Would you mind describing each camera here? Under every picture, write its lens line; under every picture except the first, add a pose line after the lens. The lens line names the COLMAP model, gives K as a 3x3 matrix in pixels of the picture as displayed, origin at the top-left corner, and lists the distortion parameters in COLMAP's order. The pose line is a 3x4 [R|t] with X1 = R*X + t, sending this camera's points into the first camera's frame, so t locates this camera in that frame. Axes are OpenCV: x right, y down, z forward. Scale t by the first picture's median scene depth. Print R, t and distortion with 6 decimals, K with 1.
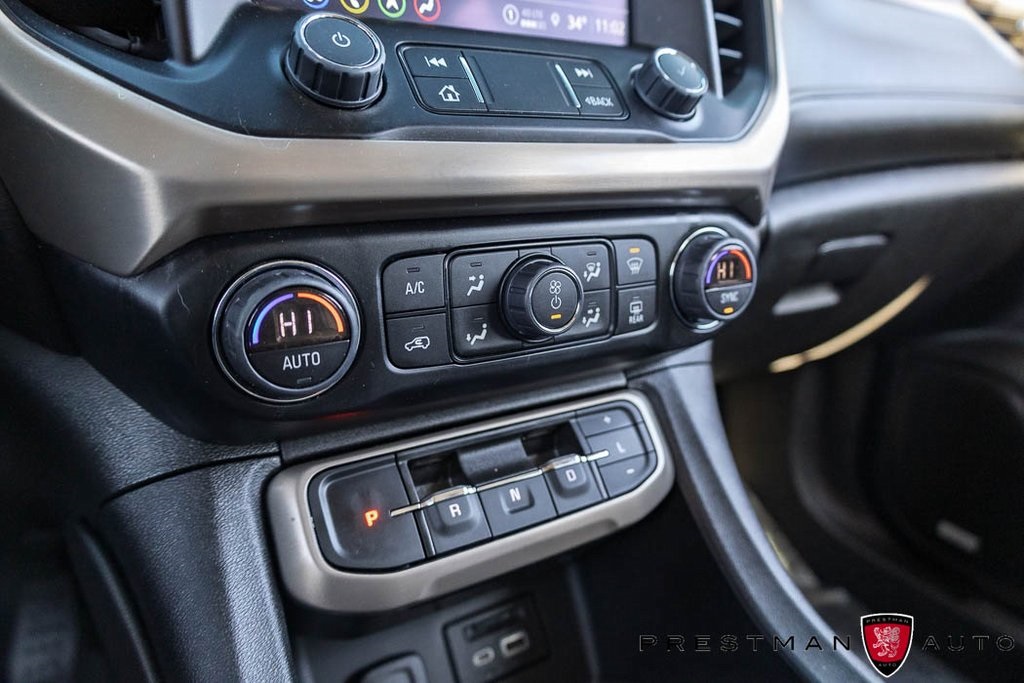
lens RADIAL K [[676.4, 0, 512.0], [0, 676.4, 341.5], [0, 0, 1]] dist [0.000281, 0.001711]
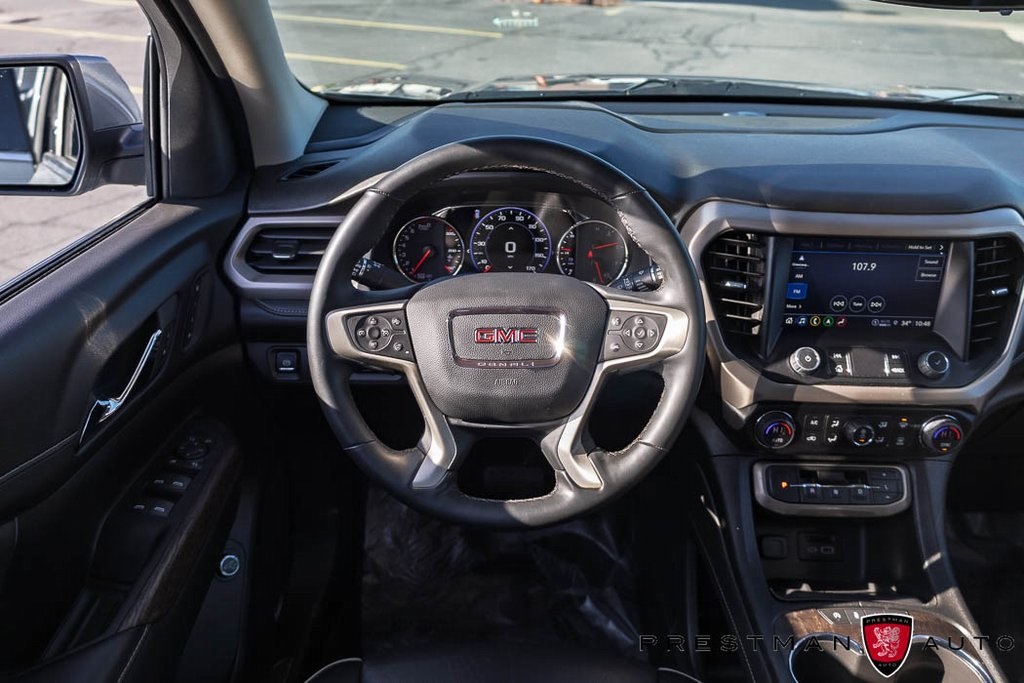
lens RADIAL K [[753.2, 0, 512.4], [0, 753.2, 330.3], [0, 0, 1]] dist [-0.000855, 0.003073]
pose [[0.852211, 0.214658, -0.477136, 0.216658], [-0.160726, 0.975273, 0.151692, -0.718565], [0.497899, -0.052586, 0.865639, -2.450450]]
